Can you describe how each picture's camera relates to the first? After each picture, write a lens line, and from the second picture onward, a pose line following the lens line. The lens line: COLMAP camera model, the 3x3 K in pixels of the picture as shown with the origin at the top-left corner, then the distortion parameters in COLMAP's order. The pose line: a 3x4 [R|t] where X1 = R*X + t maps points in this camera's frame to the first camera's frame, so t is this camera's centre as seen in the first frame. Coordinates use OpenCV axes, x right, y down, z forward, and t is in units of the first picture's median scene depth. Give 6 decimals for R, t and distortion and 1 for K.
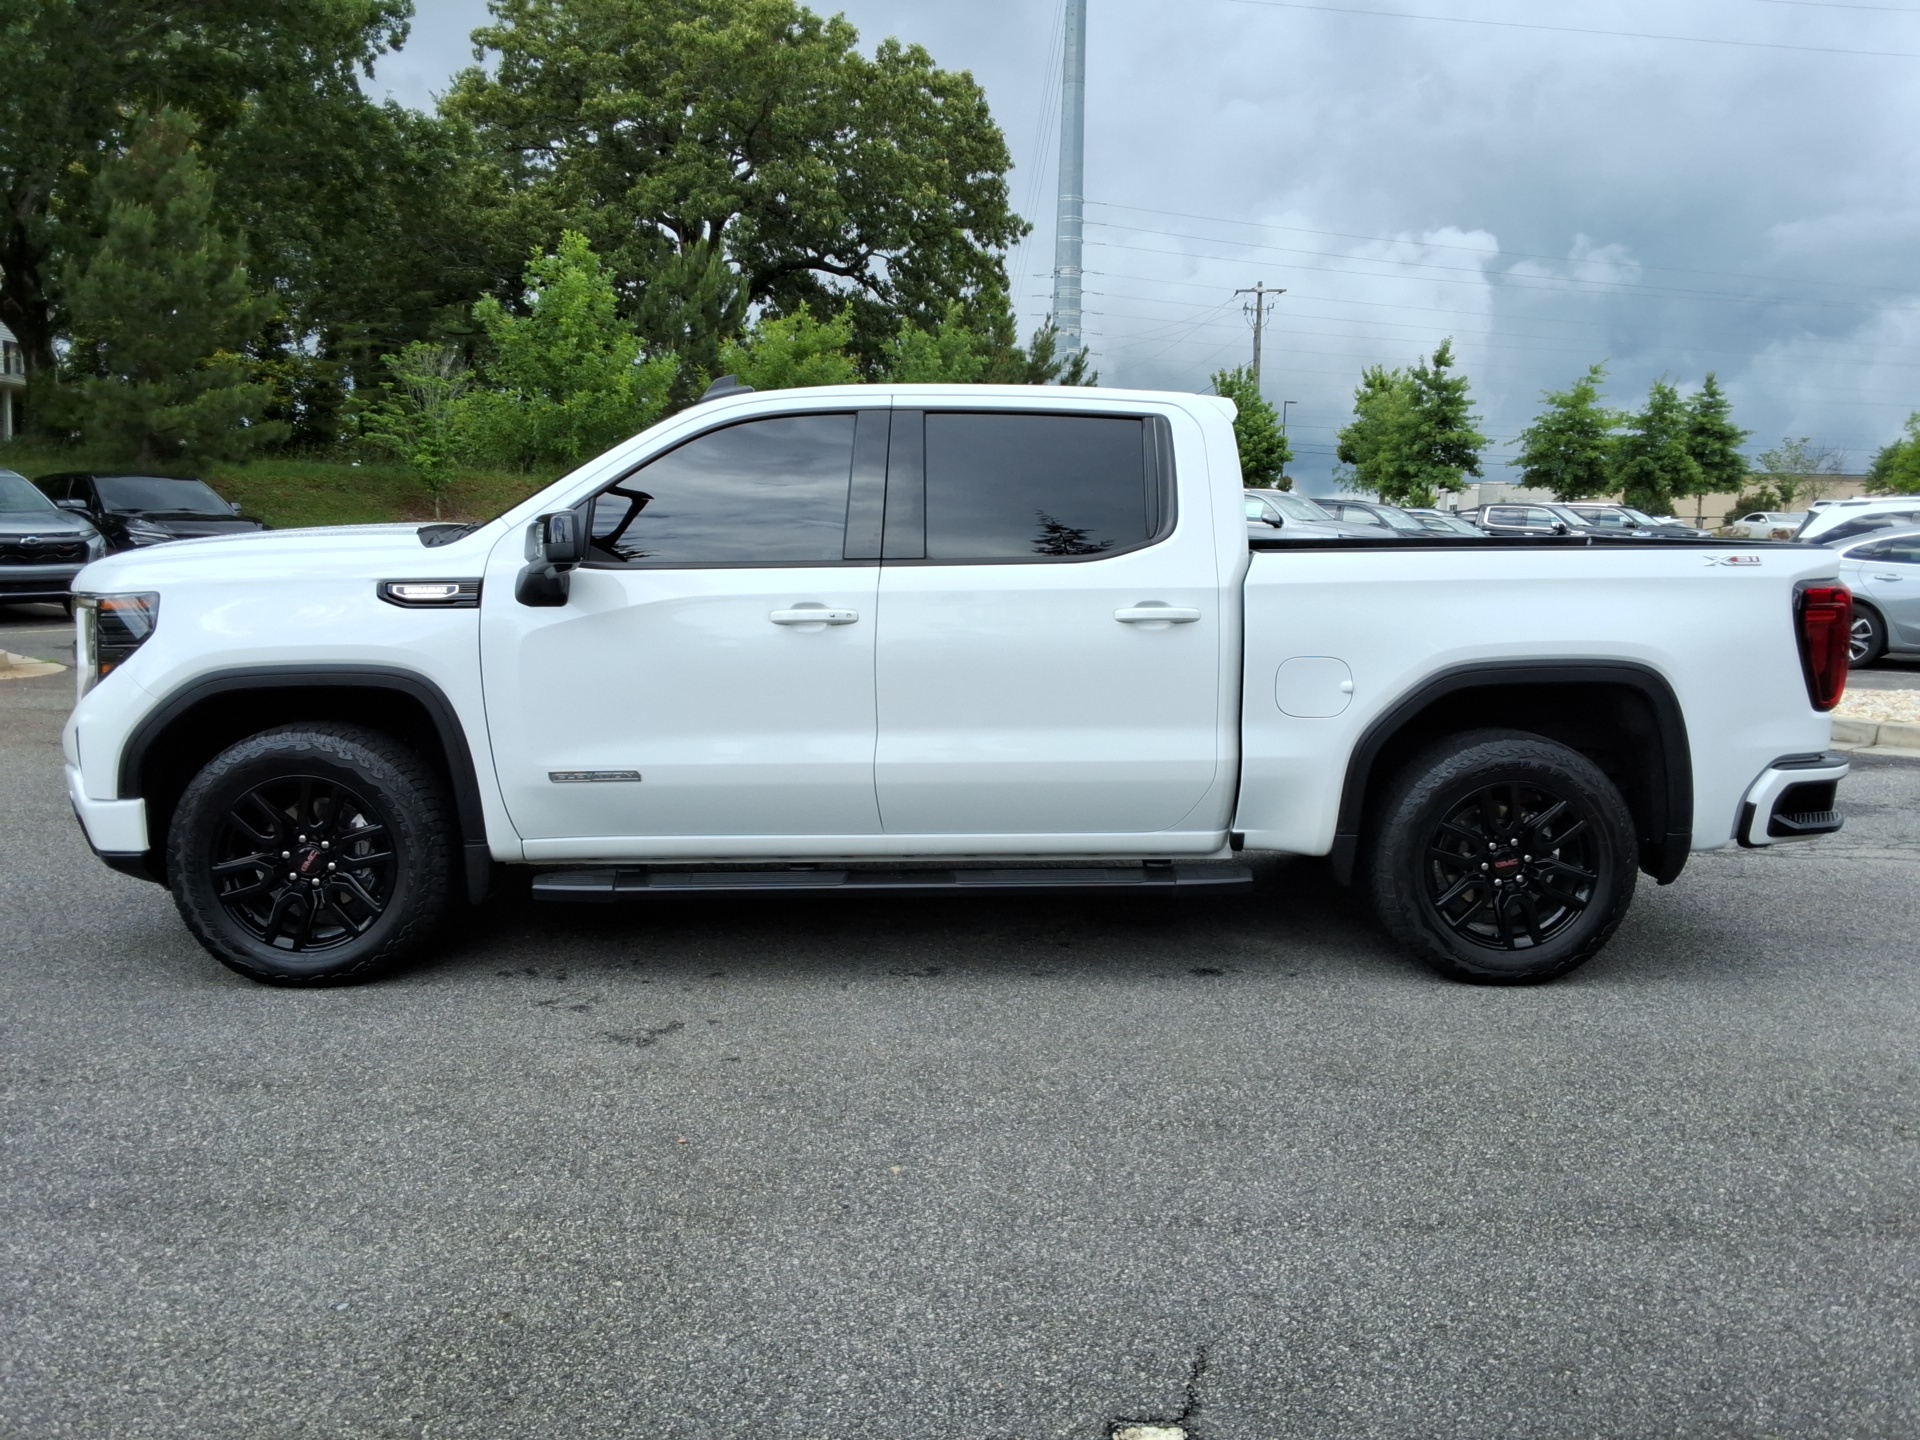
lens RADIAL K [[1535.8, 0, 966.7], [0, 1535.8, 727.1], [0, 0, 1]] dist [0.104414, -0.159965]
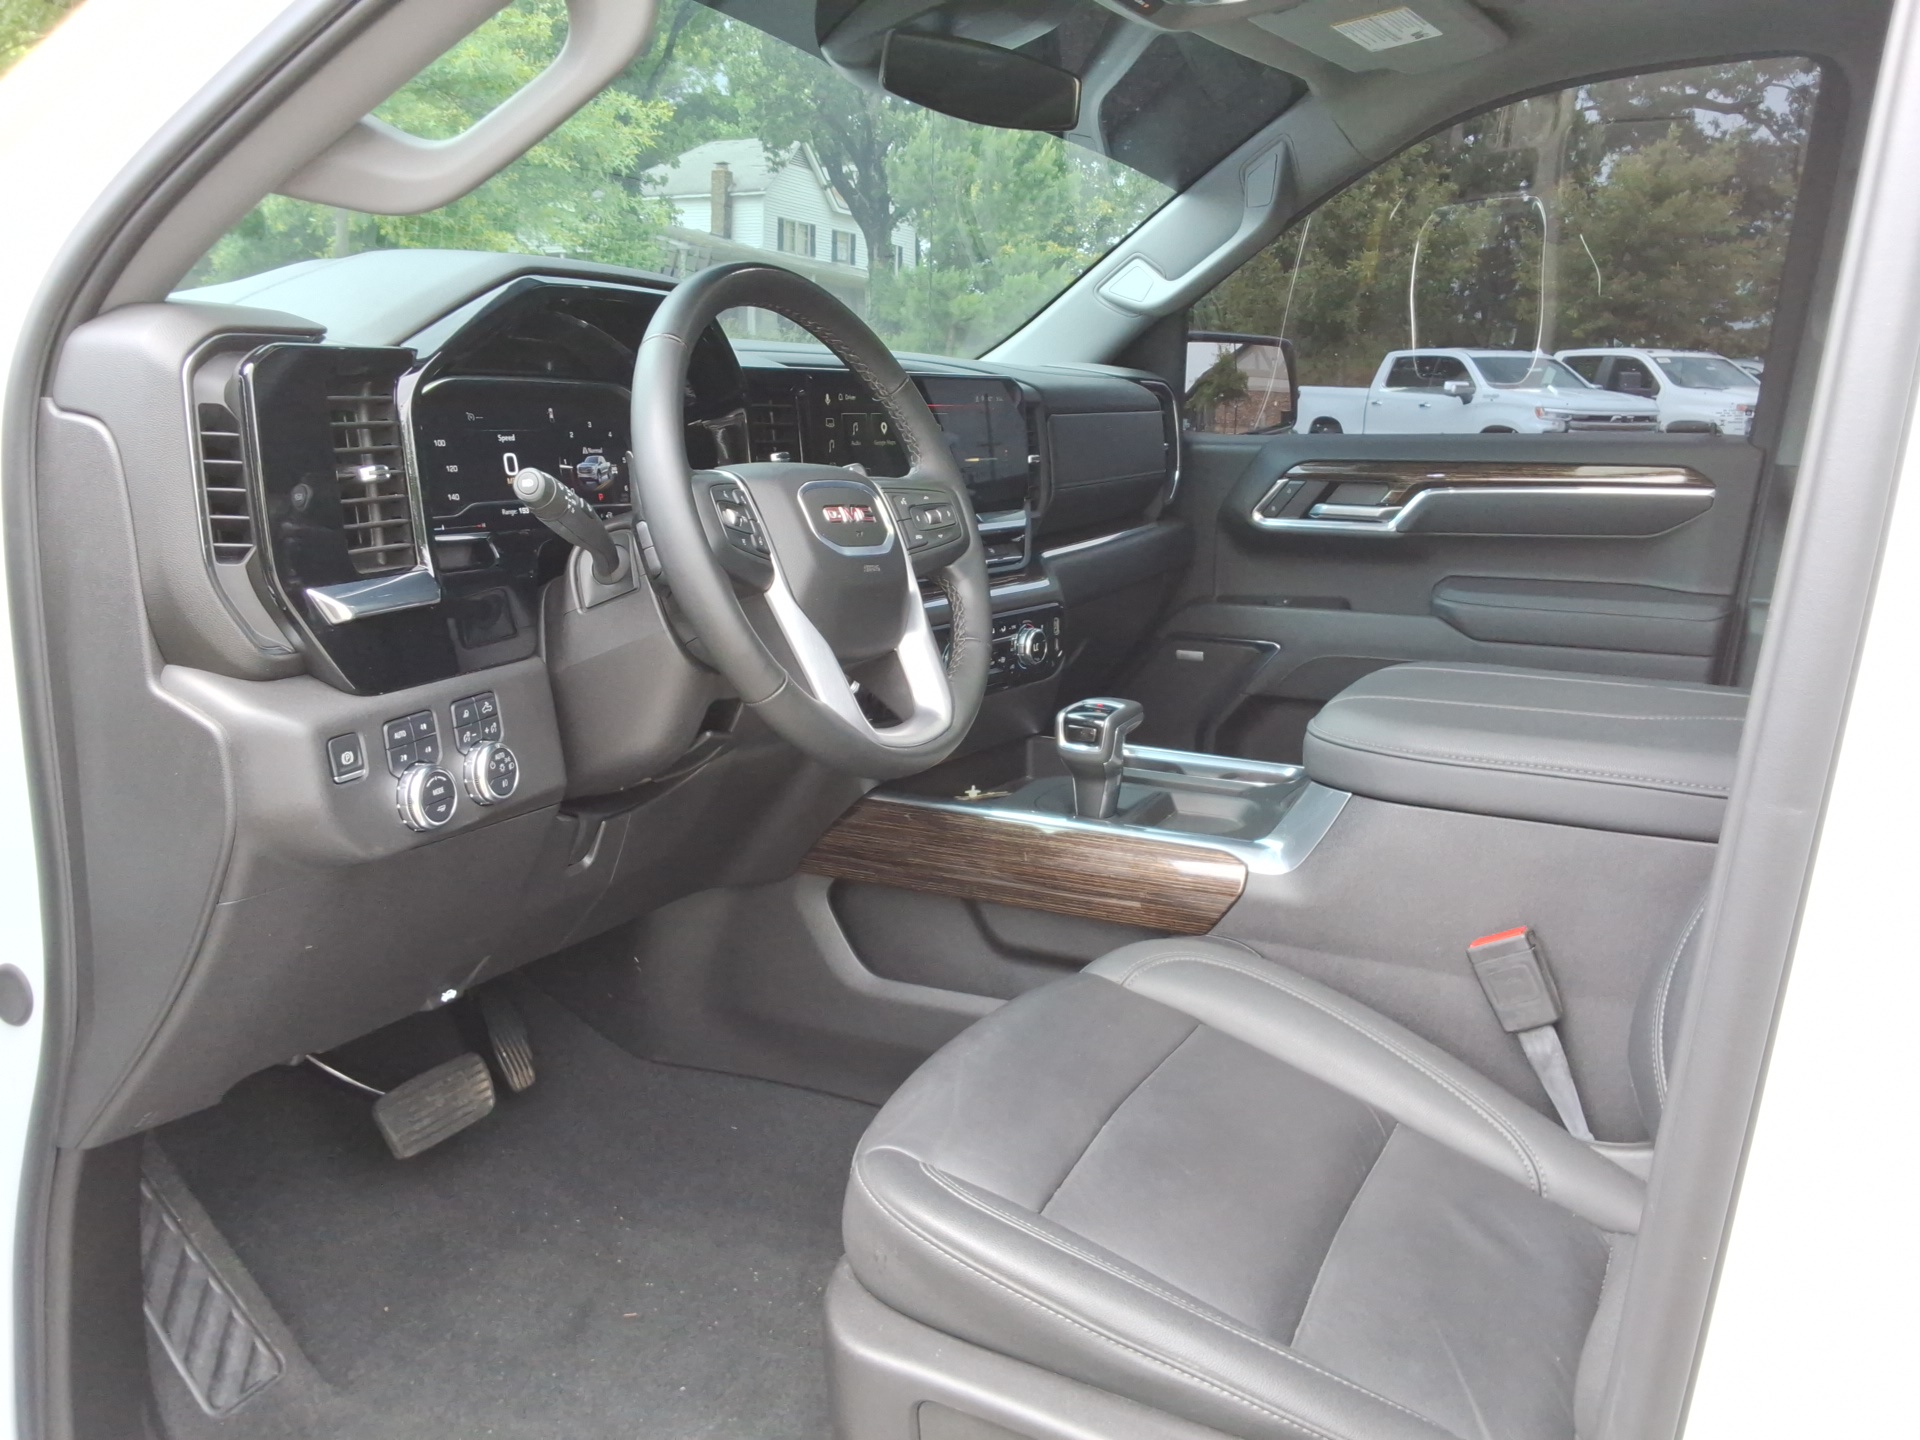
lens RADIAL K [[1535.8, 0, 991.4], [0, 1535.8, 705.7], [0, 0, 1]] dist [0.104414, -0.159965]
pose [[0.879212, 0.099730, -0.465875, -0.010621], [-0.074270, 0.994581, 0.072745, -0.015022], [0.470605, -0.029357, 0.881855, 0.122566]]
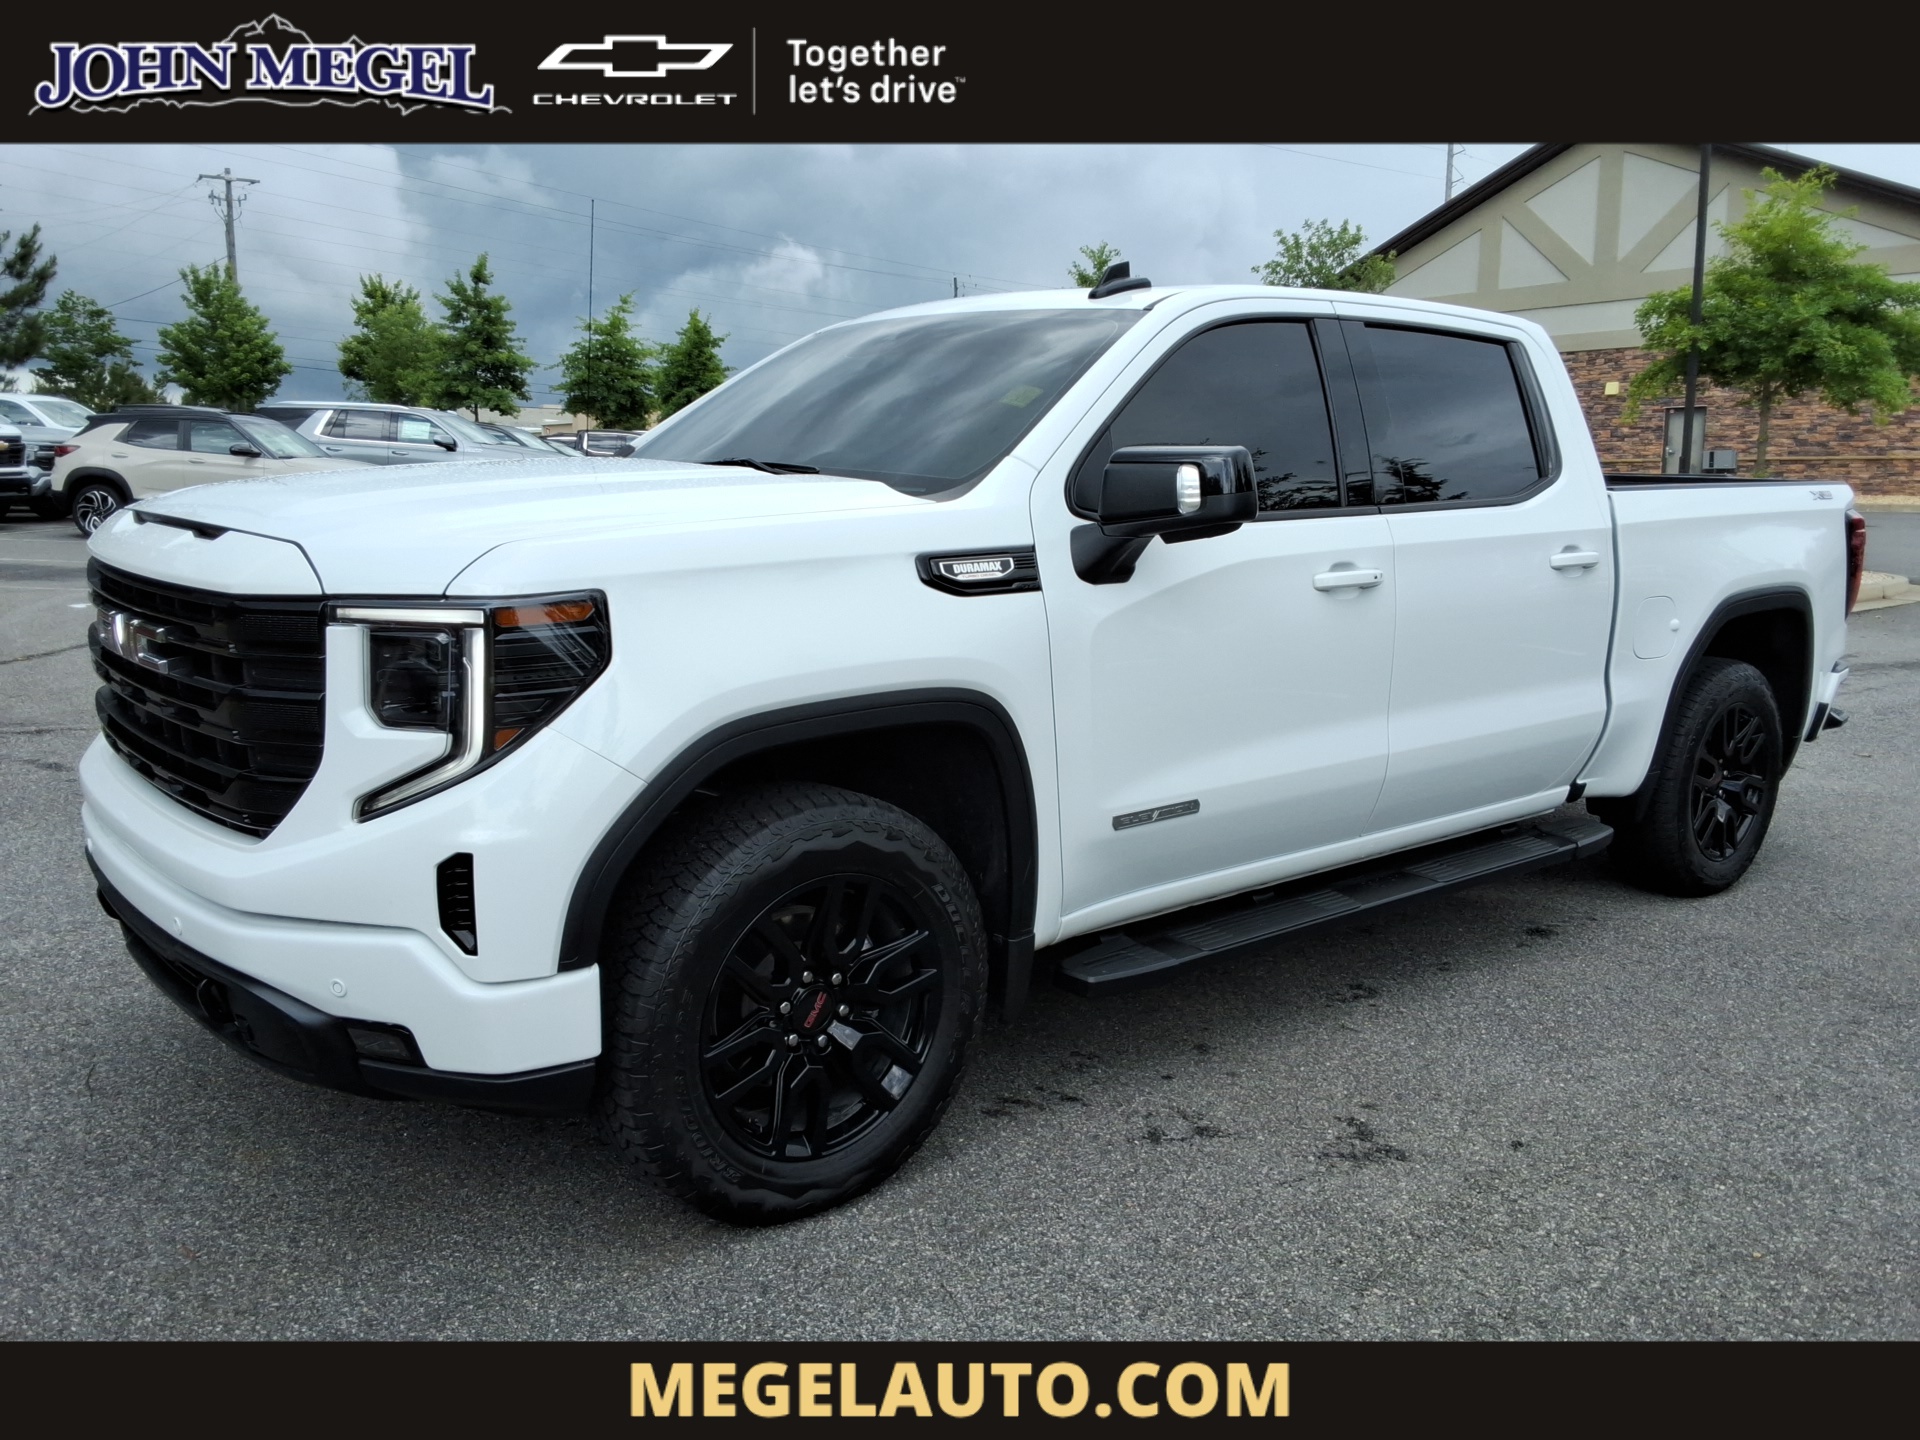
lens RADIAL K [[1535.8, 0, 969.7], [0, 1535.8, 717.4], [0, 0, 1]] dist [0.104414, -0.159965]
pose [[0.787201, -0.096862, 0.609042, -0.098748], [0.070895, 0.995254, 0.066653, -0.008977], [-0.612608, -0.009291, 0.790332, 0.063945]]
